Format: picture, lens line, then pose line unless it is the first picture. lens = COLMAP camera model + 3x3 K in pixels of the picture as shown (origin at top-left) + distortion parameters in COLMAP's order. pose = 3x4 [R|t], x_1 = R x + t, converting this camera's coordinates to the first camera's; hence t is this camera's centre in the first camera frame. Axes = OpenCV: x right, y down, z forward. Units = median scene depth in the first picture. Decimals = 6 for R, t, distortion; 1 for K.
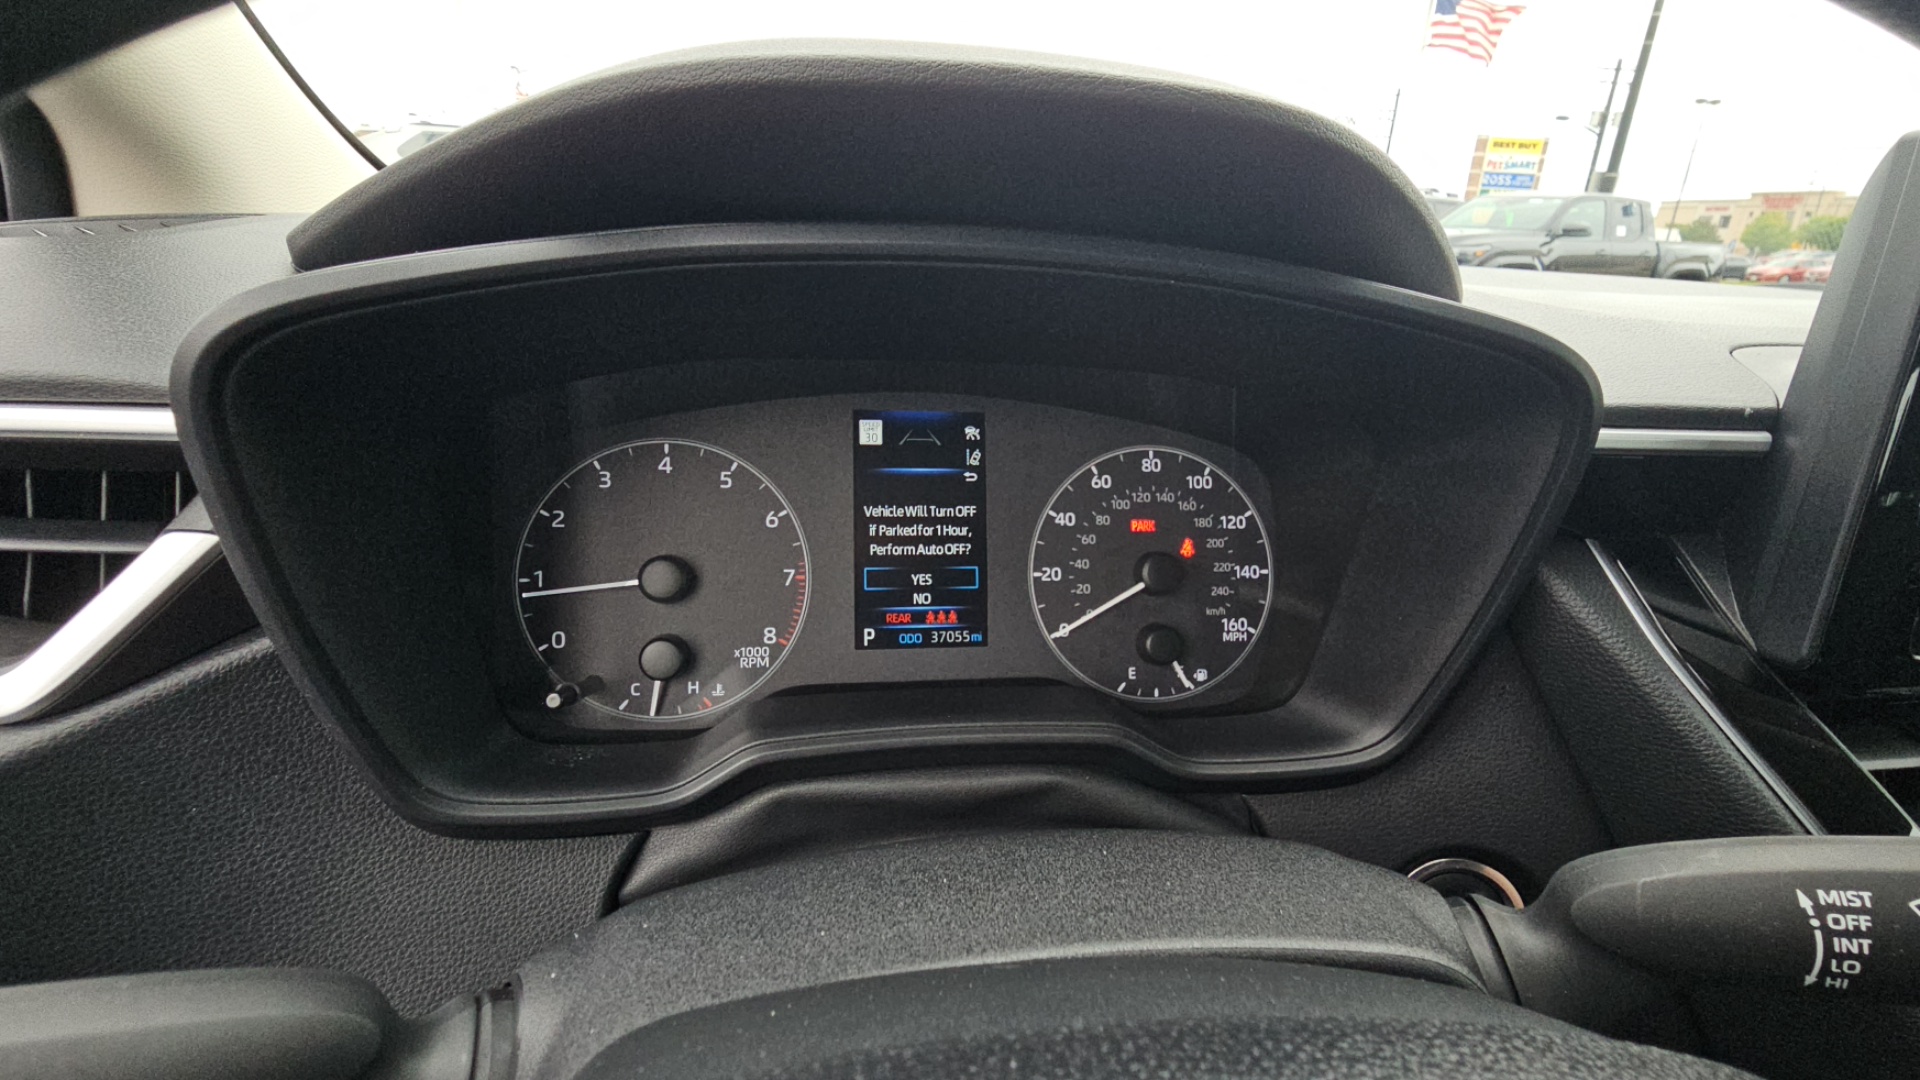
lens RADIAL K [[854.8, 0, 969.0], [0, 854.8, 561.9], [0, 0, 1]] dist [0.009809, -0.007249]
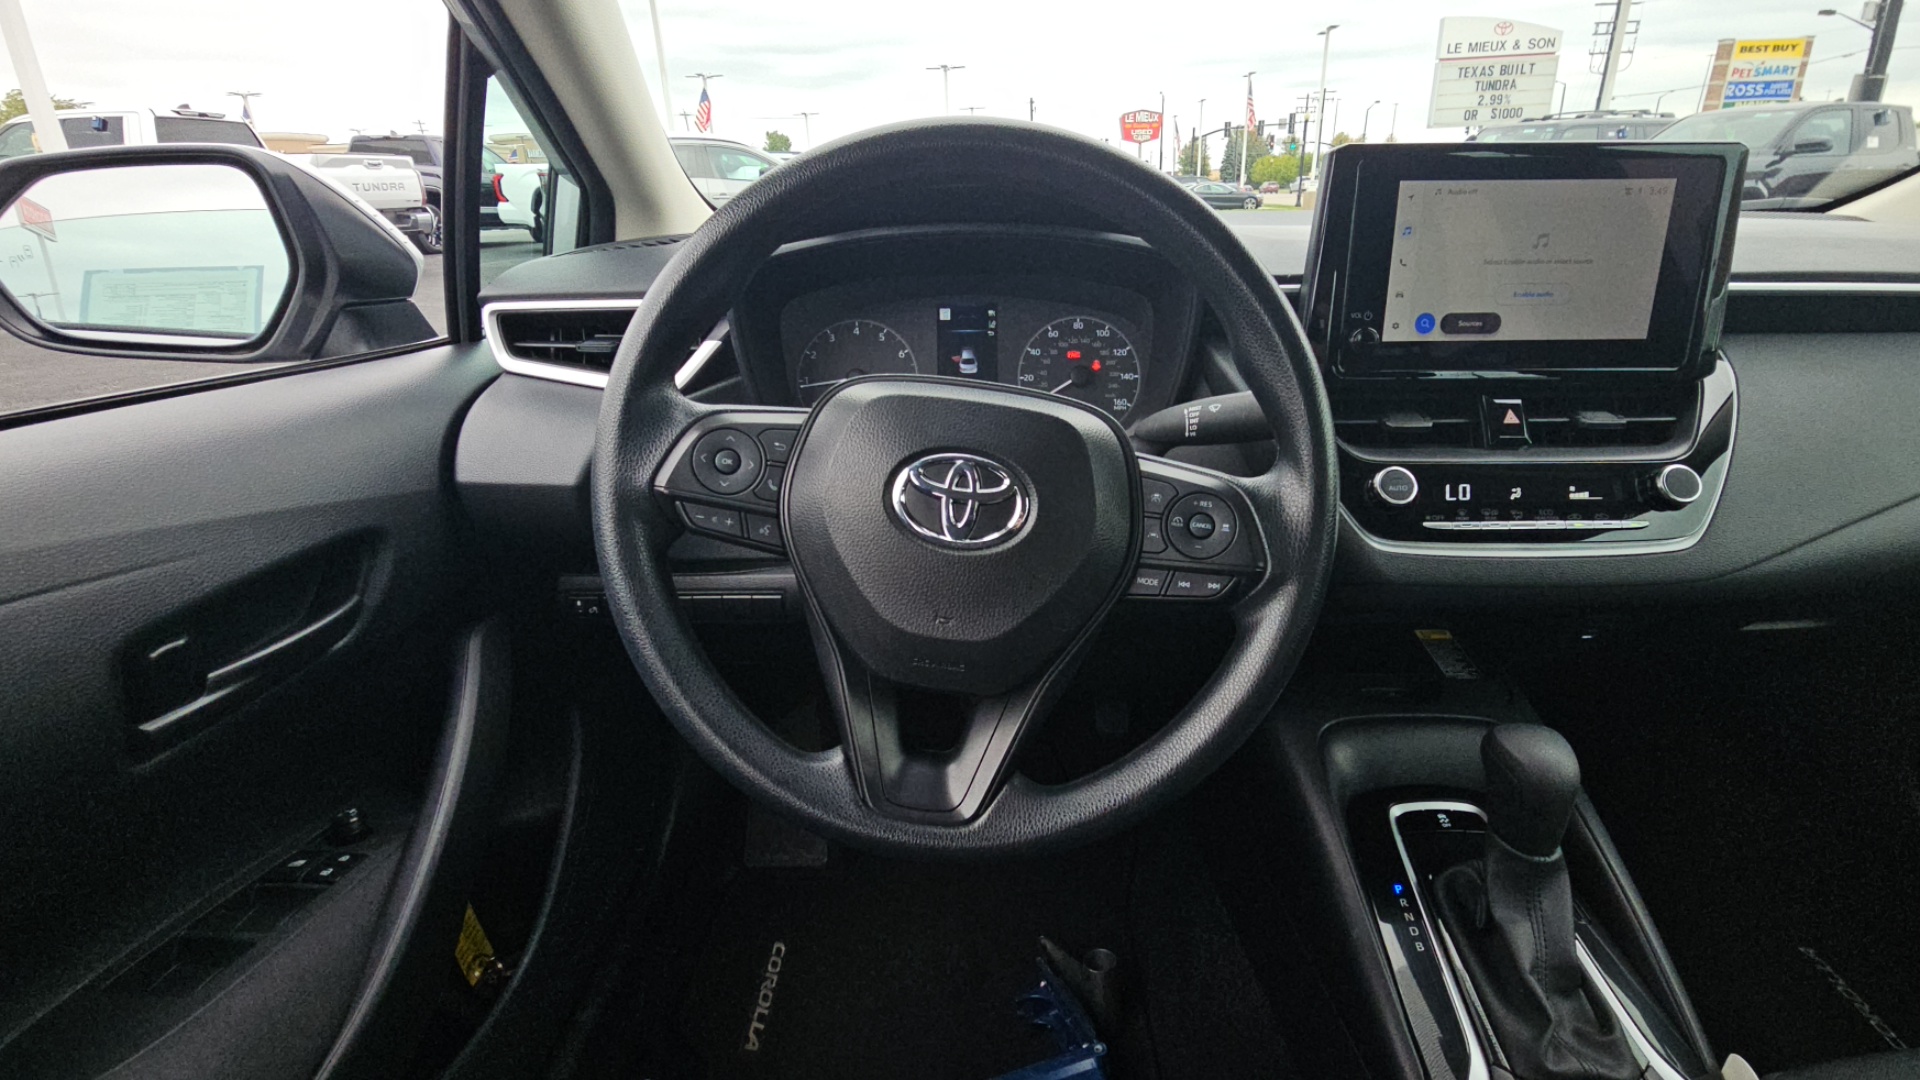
lens RADIAL K [[854.8, 0, 982.0], [0, 854.8, 551.4], [0, 0, 1]] dist [0.009809, -0.007249]
pose [[0.983896, -0.000203, -0.178741, 0.372160], [0.004118, 0.999760, 0.021535, 0.411999], [0.178694, -0.021924, 0.983660, -1.166404]]
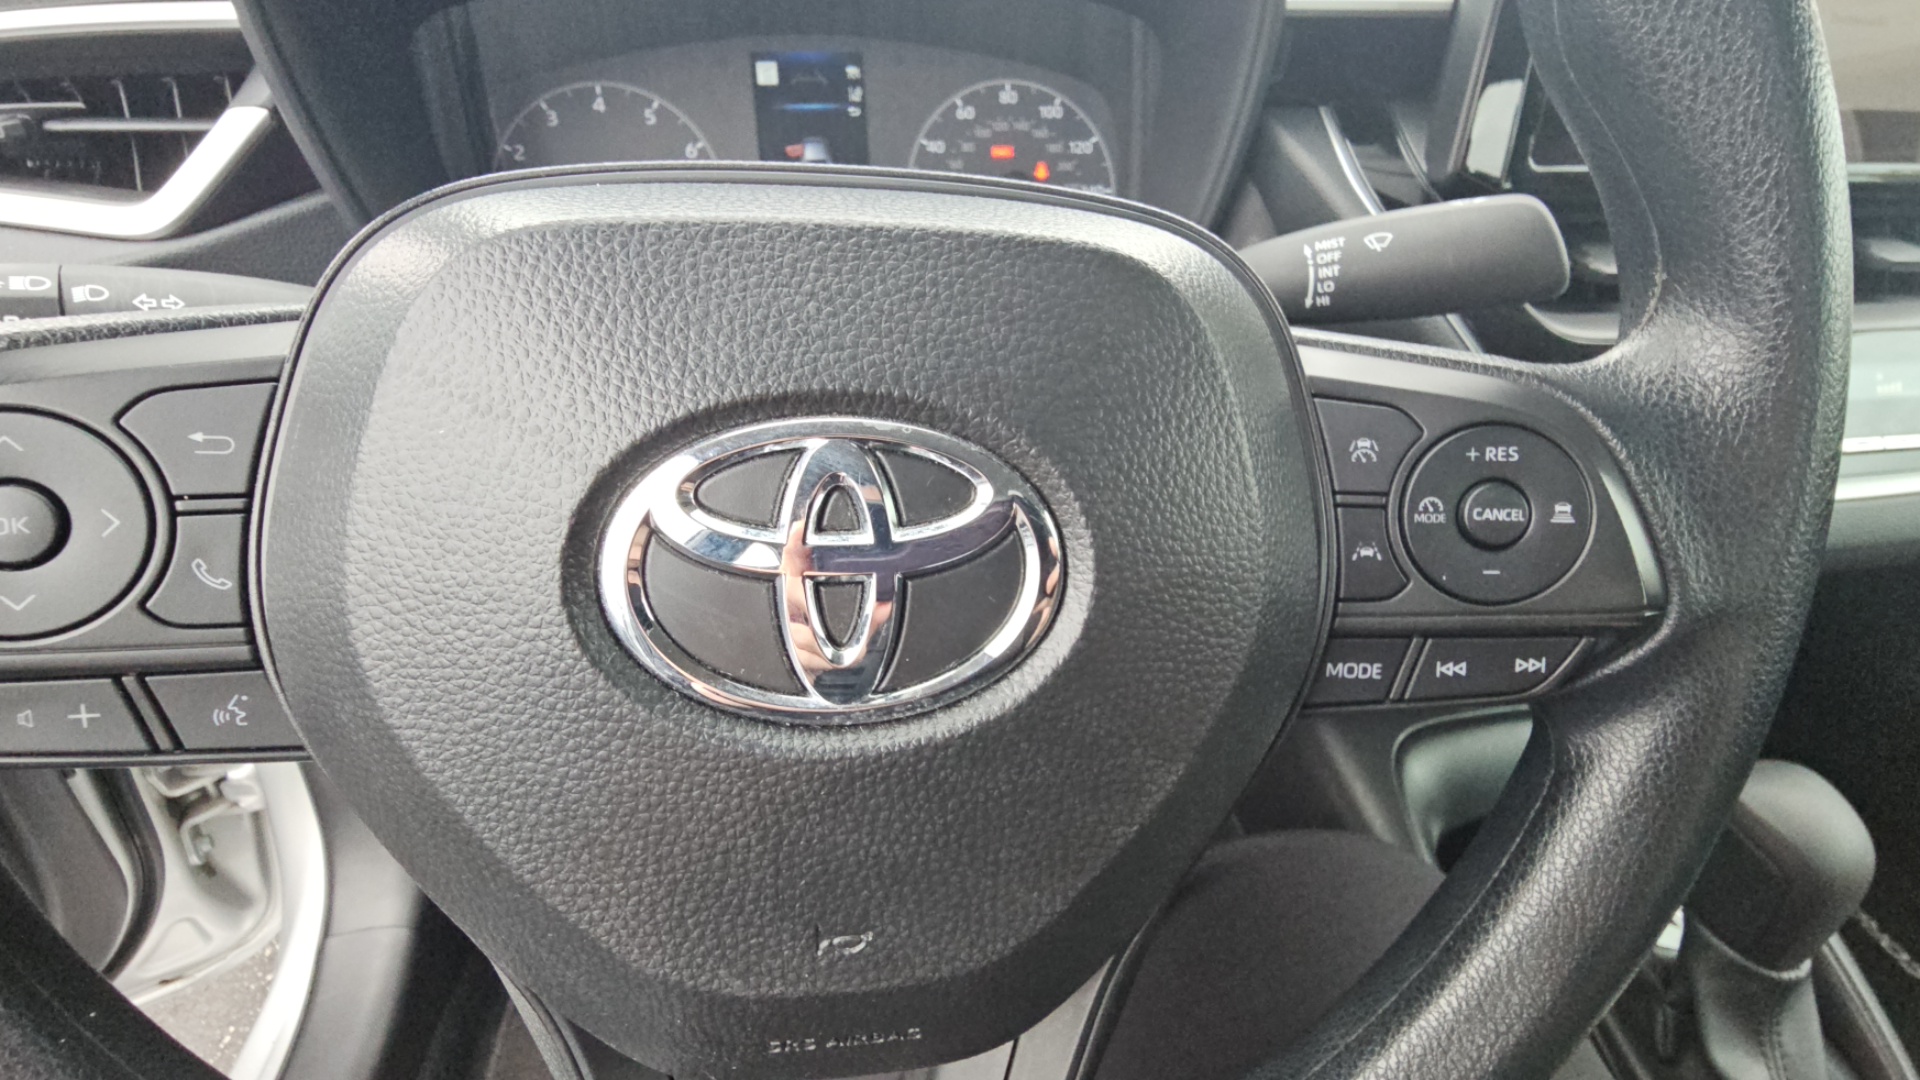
lens RADIAL K [[854.8, 0, 976.4], [0, 854.8, 549.1], [0, 0, 1]] dist [0.009809, -0.007249]
pose [[0.998851, -0.038965, -0.027896, 0.186107], [0.043641, 0.980109, 0.193605, 0.283062], [0.019797, -0.194600, 0.980683, -0.306080]]
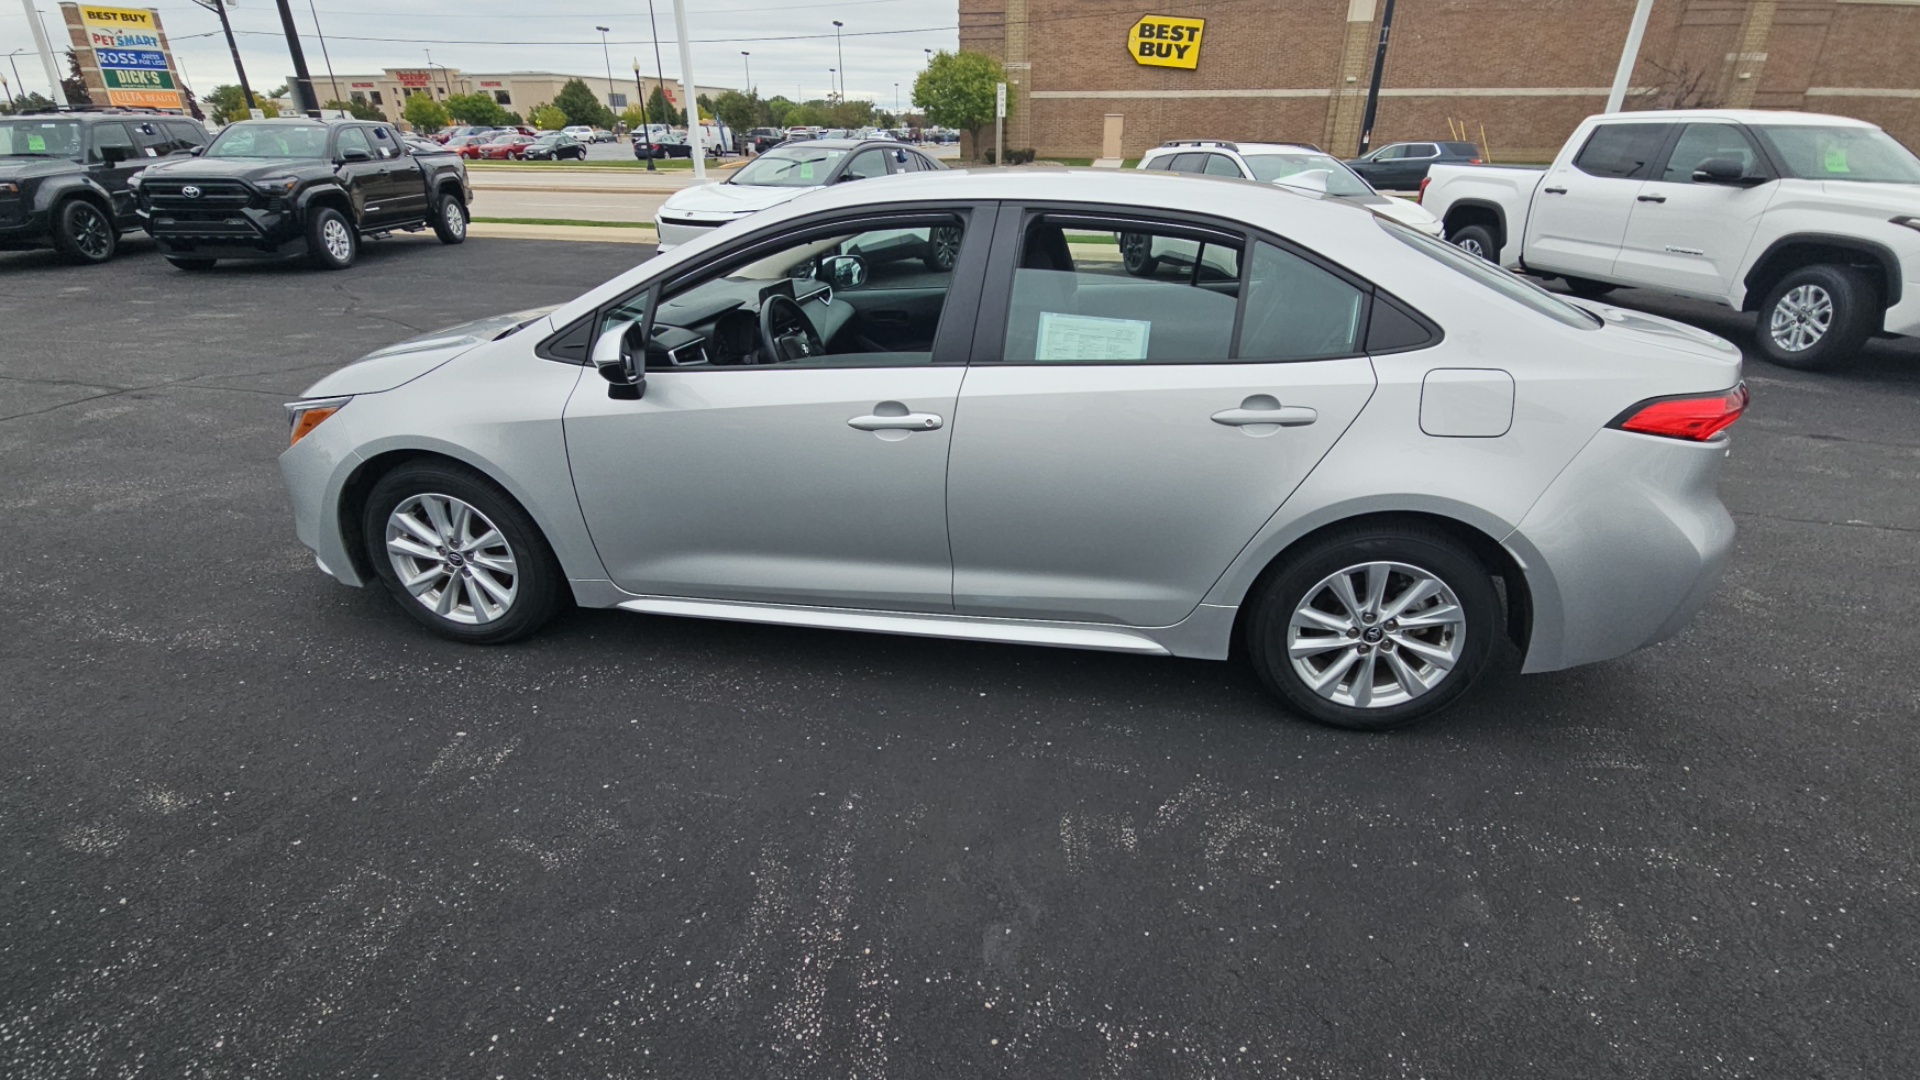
lens RADIAL K [[854.8, 0, 978.4], [0, 854.8, 550.3], [0, 0, 1]] dist [0.009809, -0.007249]
pose [[0.321189, -0.449460, 0.833561, -7.172009], [0.355254, 0.873103, 0.333894, -0.135499], [-0.877857, 0.188882, 0.440103, -4.745136]]
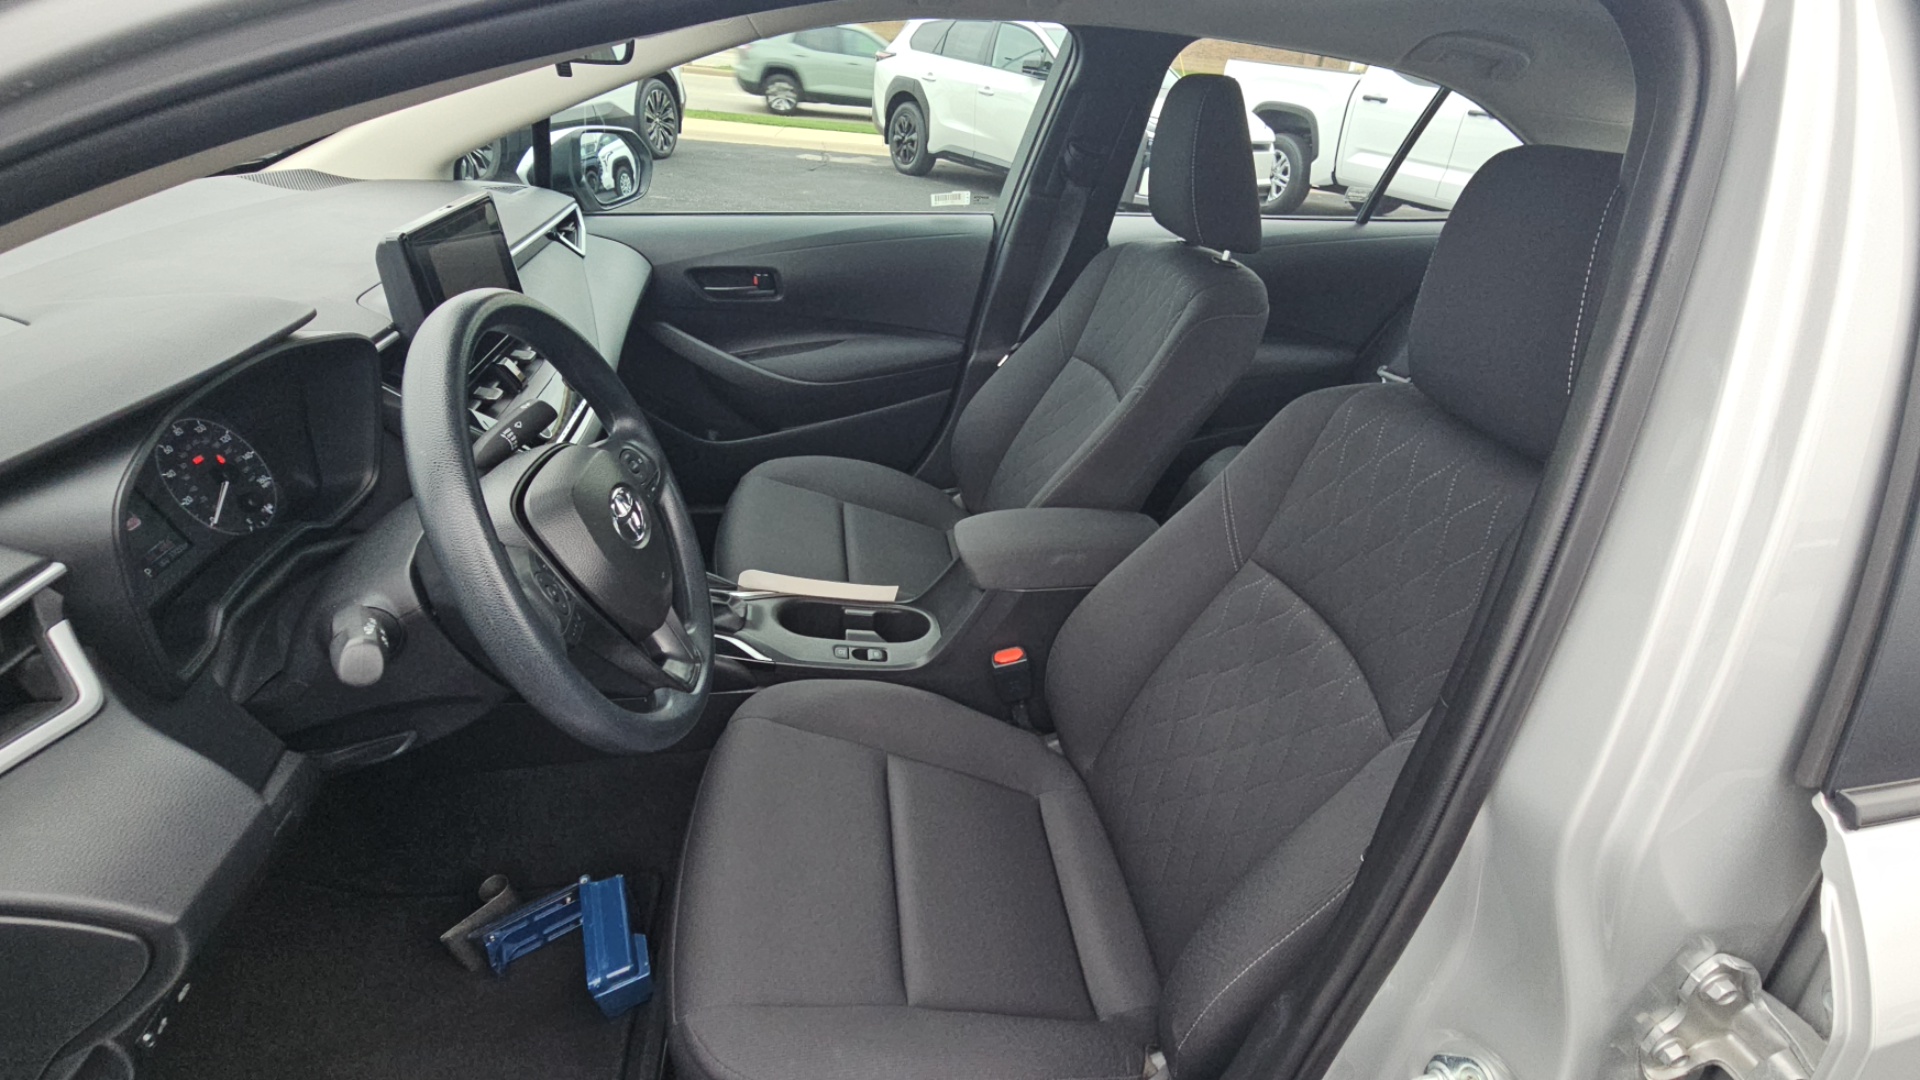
lens RADIAL K [[854.8, 0, 976.6], [0, 854.8, 546.3], [0, 0, 1]] dist [0.009809, -0.007249]
pose [[0.009367, -0.550367, 0.834870, -1.653820], [0.285549, 0.801614, 0.525240, -0.435030], [-0.958318, 0.233476, 0.164666, -1.093653]]
